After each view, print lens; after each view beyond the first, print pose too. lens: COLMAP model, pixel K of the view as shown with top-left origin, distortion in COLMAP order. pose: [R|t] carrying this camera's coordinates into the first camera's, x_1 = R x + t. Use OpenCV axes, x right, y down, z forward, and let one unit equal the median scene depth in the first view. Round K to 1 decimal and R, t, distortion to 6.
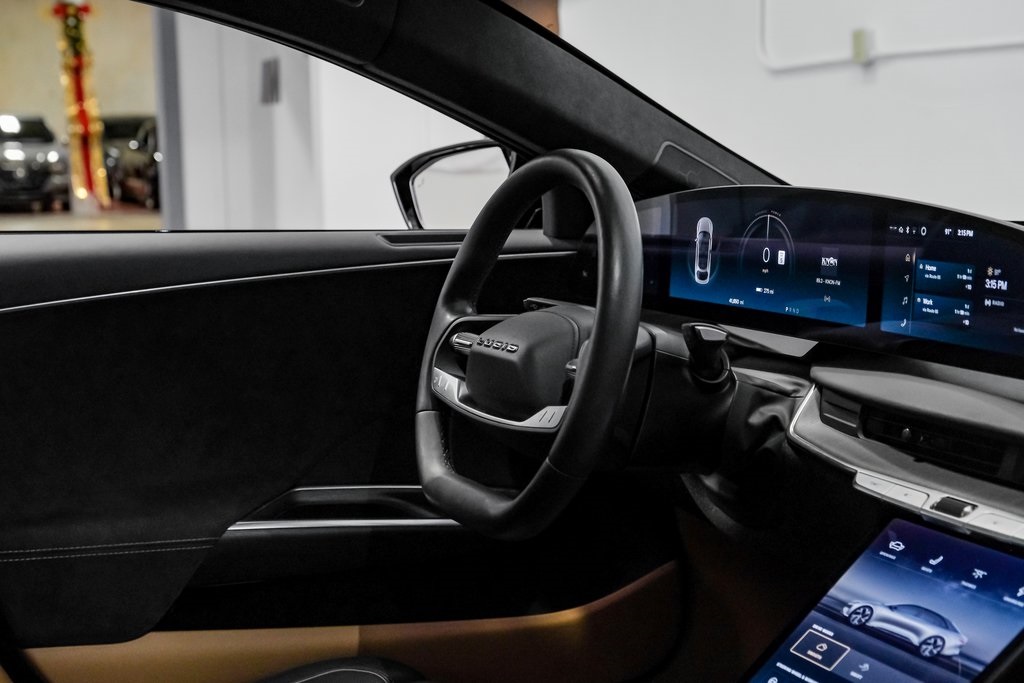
lens RADIAL K [[1556.0, 0, 490.1], [0, 1556.0, 365.2], [0, 0, 1]] dist [0.021231, 0.084861]
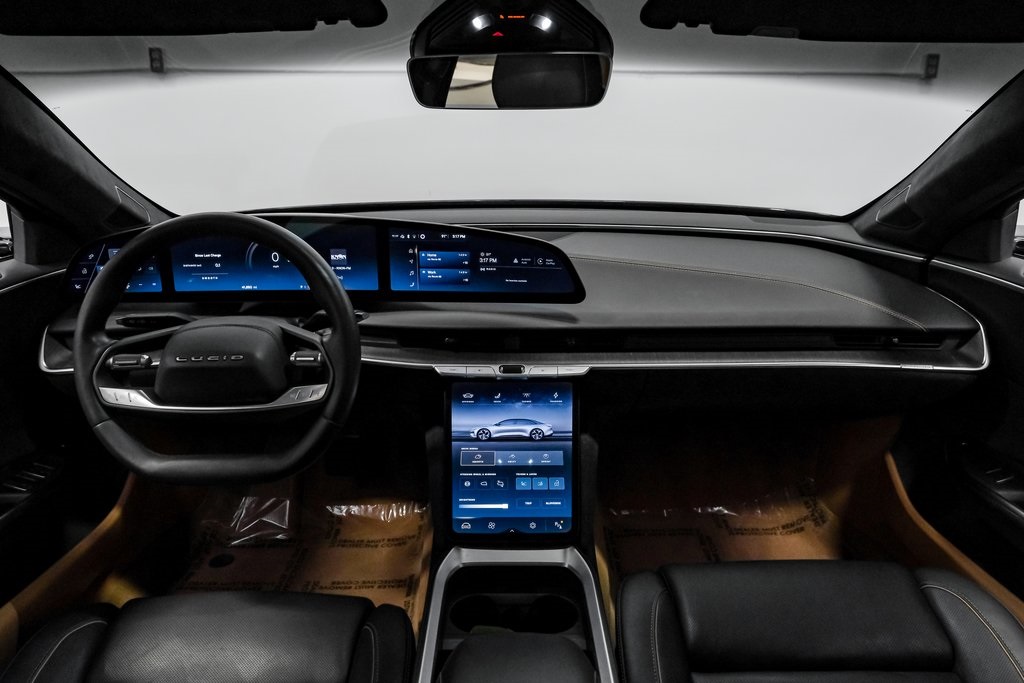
lens RADIAL K [[728.5, 0, 512.0], [0, 728.5, 341.5], [0, 0, 1]] dist [-0.021239, 0.006580]
pose [[0.407462, -0.280387, 0.869113, -0.494416], [0.126242, 0.959857, 0.250476, -0.172954], [-0.904454, 0.007659, 0.426502, 0.520135]]
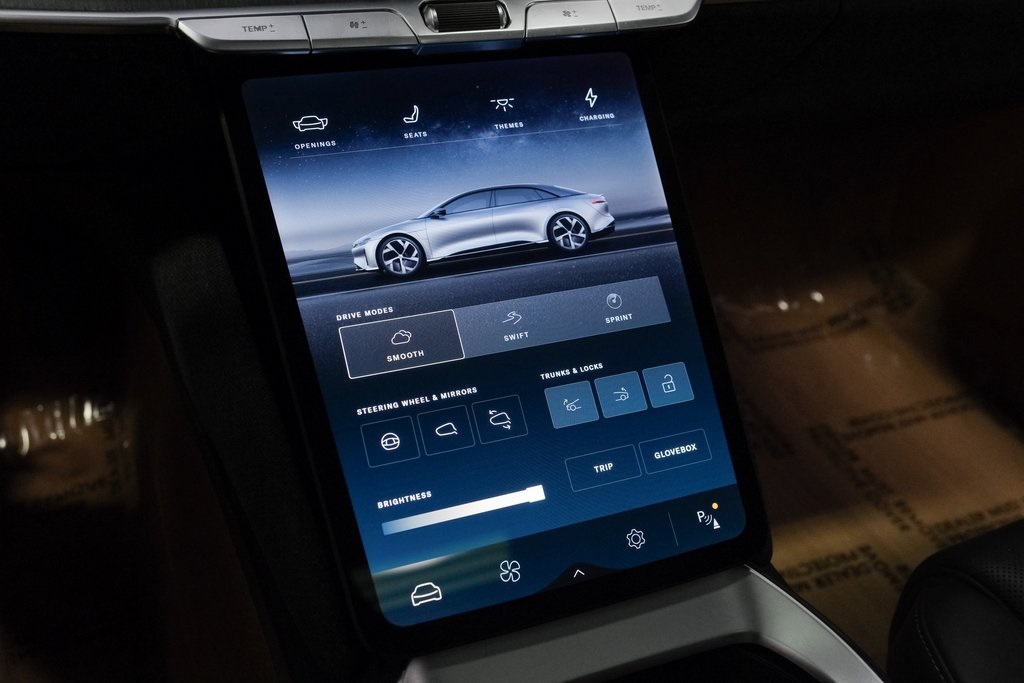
lens RADIAL K [[986.2, 0, 512.0], [0, 986.2, 341.5], [0, 0, 1]] dist [-0.018685, 0.001025]
pose [[0.041005, -0.570214, 0.820472, -0.074233], [0.073781, 0.820649, 0.566649, -0.016711], [-0.996431, 0.037300, 0.075721, 0.861107]]
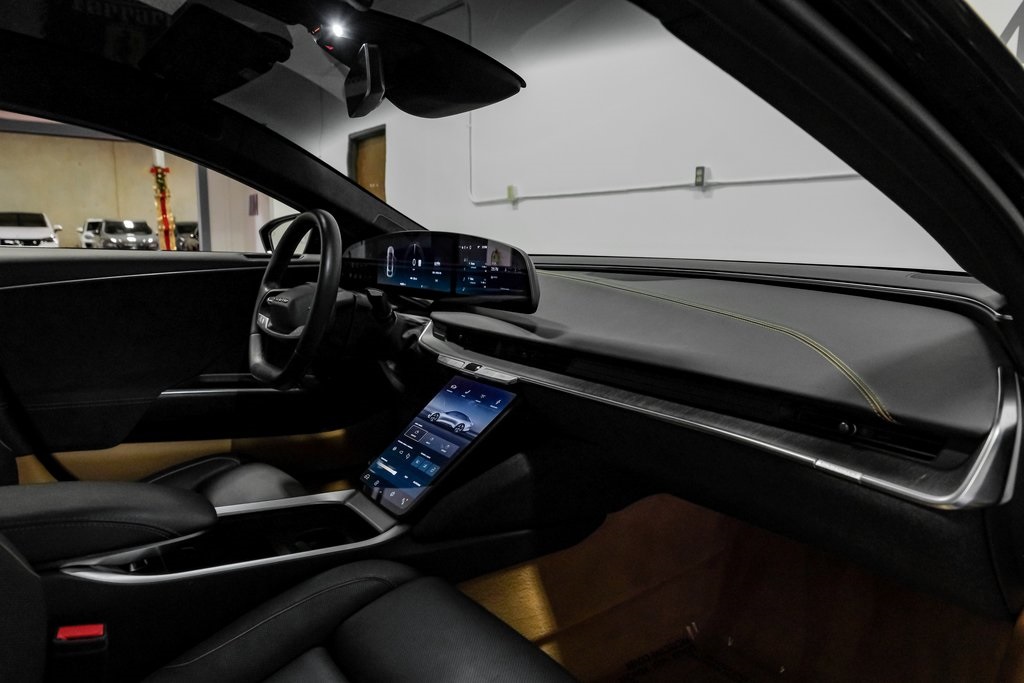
lens RADIAL K [[695.0, 0, 496.1], [0, 695.0, 343.6], [0, 0, 1]] dist [0.004293, 0.001542]
pose [[0.984018, -0.002086, 0.178059, 0.137087], [0.001673, 0.999996, 0.002468, 0.049511], [-0.178063, -0.002130, 0.984017, 0.013973]]
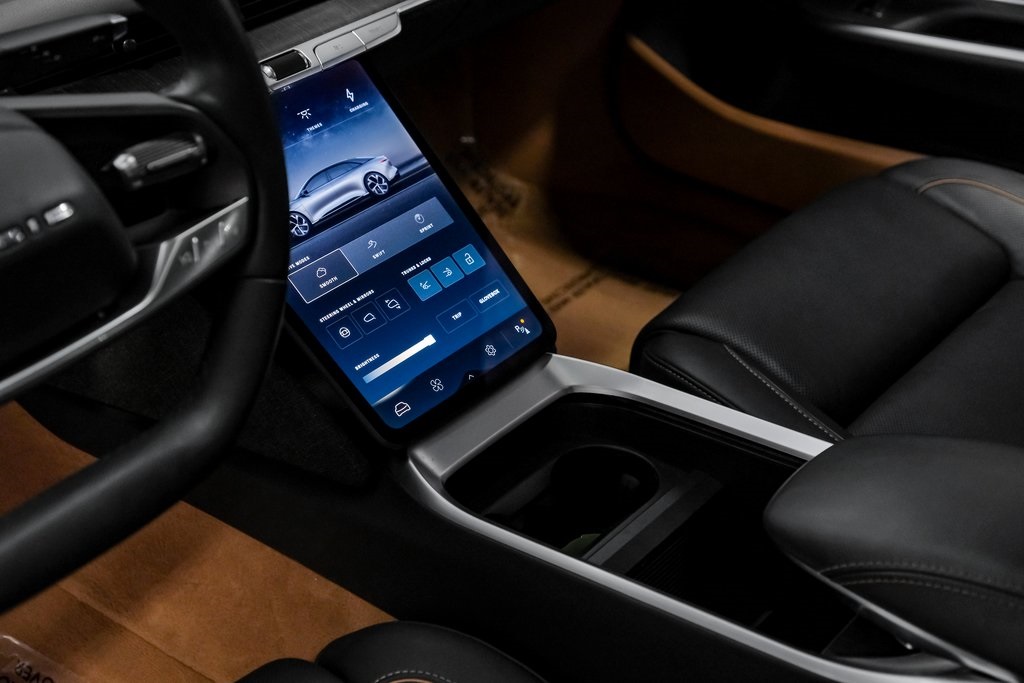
lens RADIAL K [[1725.9, 0, 512.0], [0, 1725.9, 341.5], [0, 0, 1]] dist [-0.001088, 0.048534]
pose [[-0.478973, -0.463803, 0.745300, -0.542988], [0.095790, 0.816341, 0.569572, -0.309558], [-0.872588, 0.344201, -0.346577, 1.162021]]
